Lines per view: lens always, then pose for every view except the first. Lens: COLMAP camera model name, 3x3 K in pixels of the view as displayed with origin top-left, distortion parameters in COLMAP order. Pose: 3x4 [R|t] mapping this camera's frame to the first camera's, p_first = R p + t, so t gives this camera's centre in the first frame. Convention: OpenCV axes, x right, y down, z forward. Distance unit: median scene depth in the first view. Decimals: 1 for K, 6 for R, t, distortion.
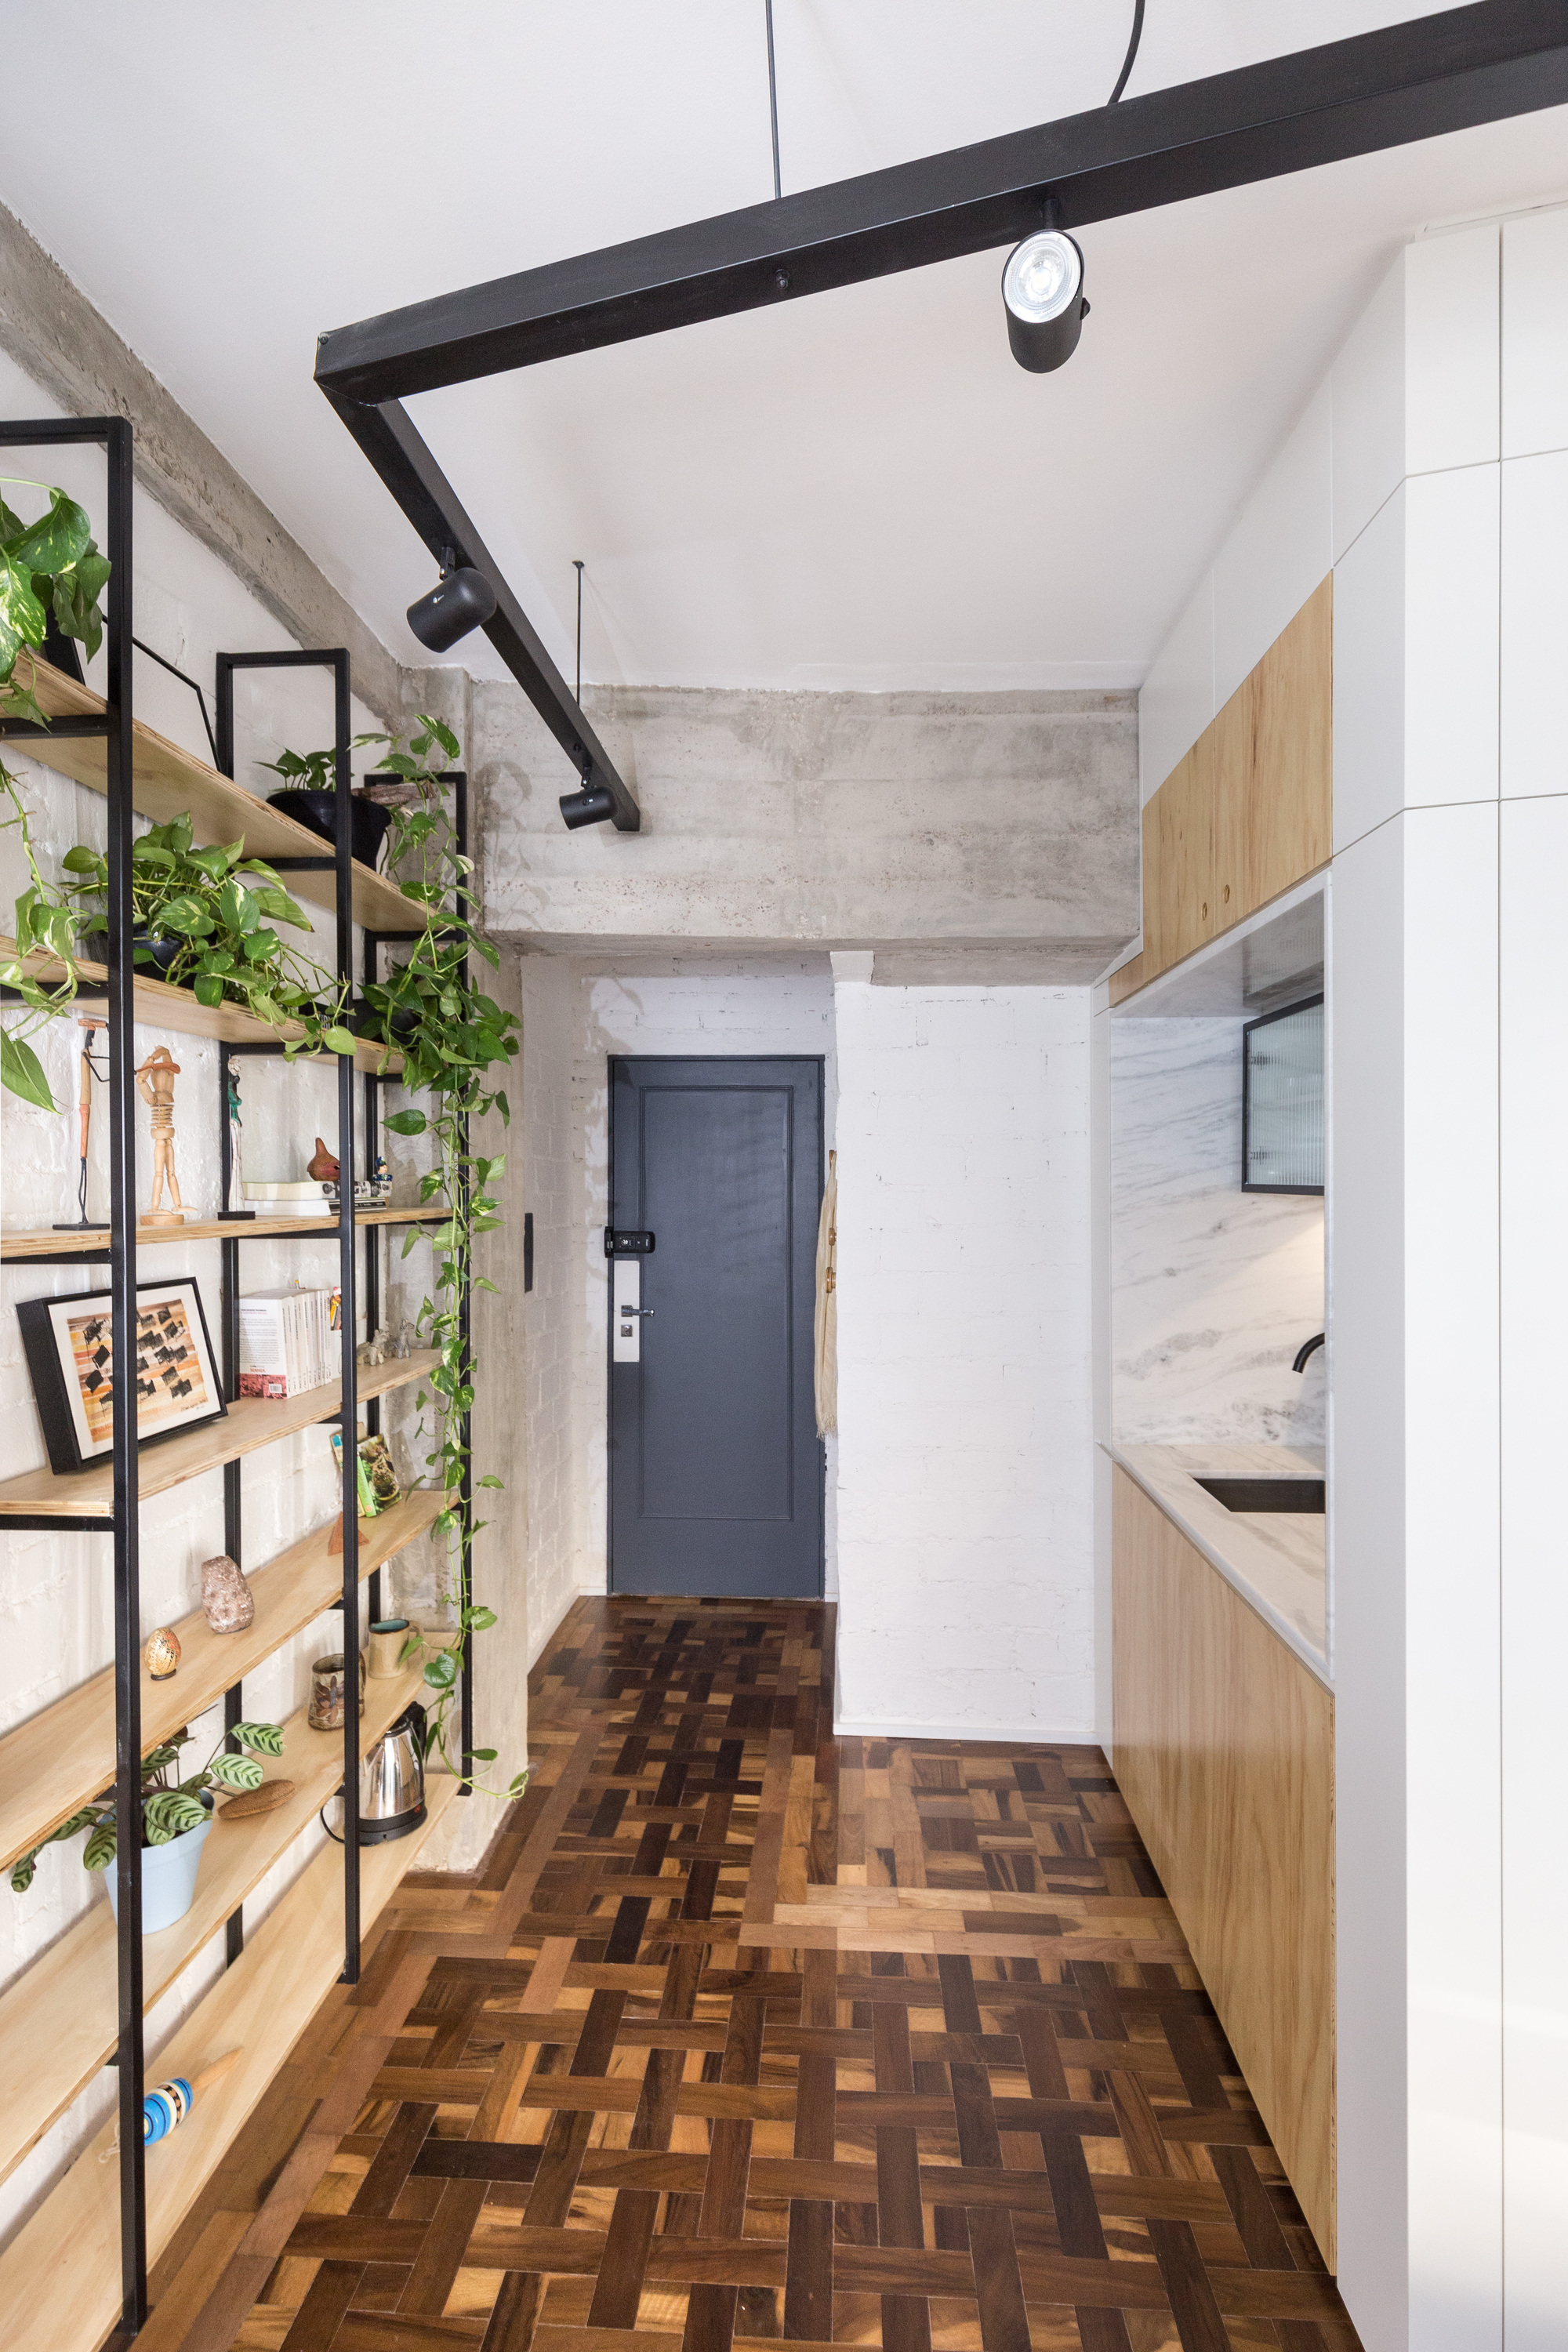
lens RADIAL K [[1039.5, 0, 801.7], [0, 1039.5, 1180.6], [0, 0, 1]] dist [0.001853, -0.000094]
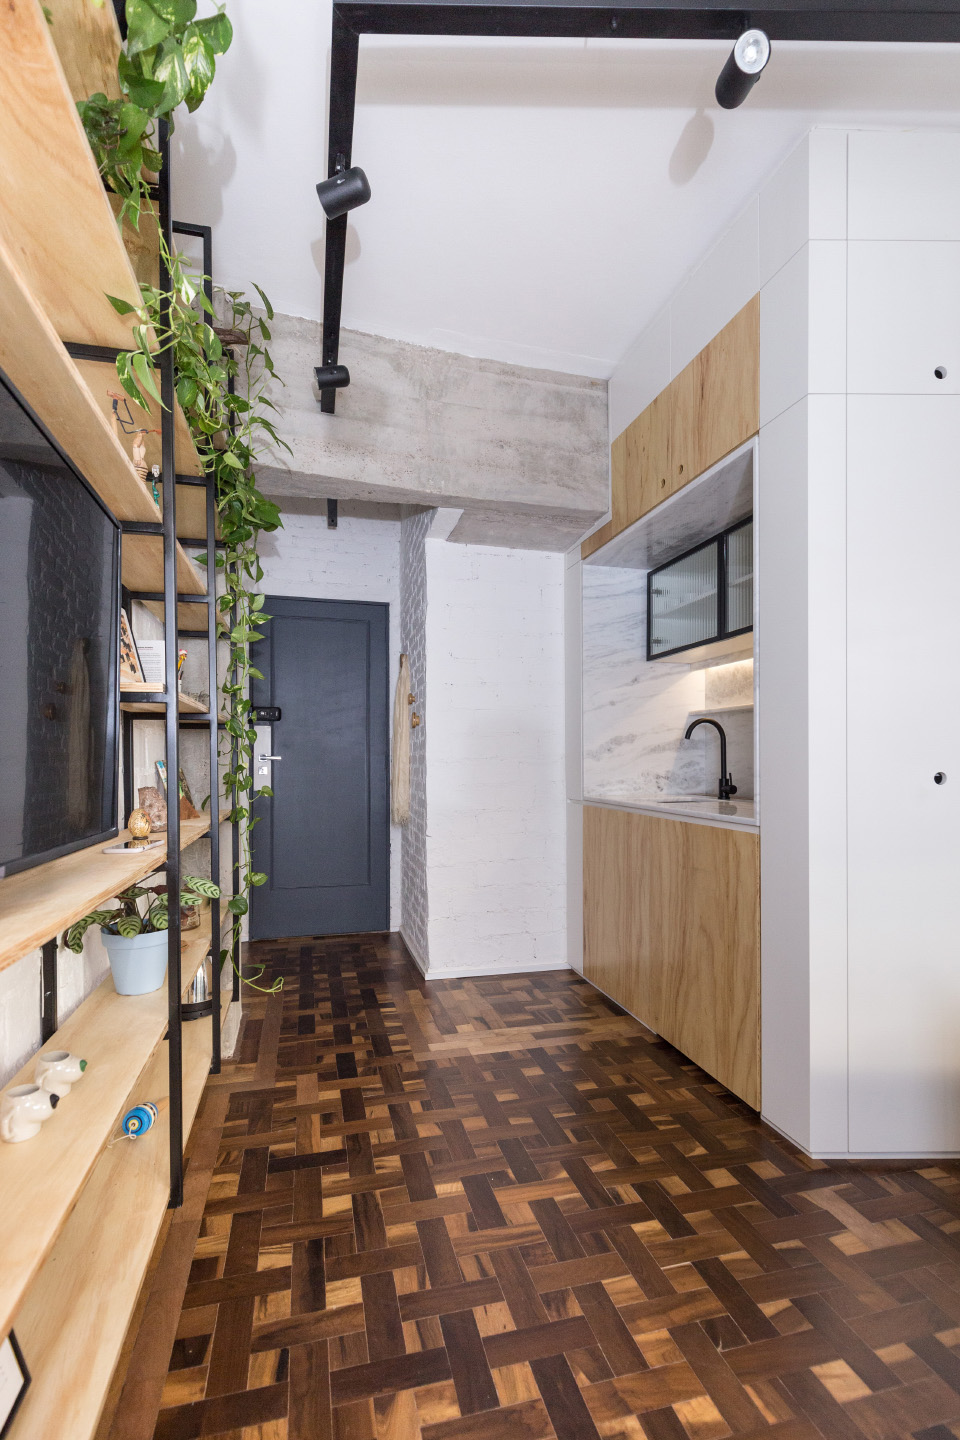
lens RADIAL K [[649.8, 0, 459.8], [0, 649.8, 770.6], [0, 0, 1]] dist [-0.001580, -0.000117]
pose [[0.955196, 0.001417, 0.295969, -0.286039], [-0.000007, 0.999989, -0.004765, 0.241831], [-0.295973, 0.004550, 0.955186, -0.042380]]
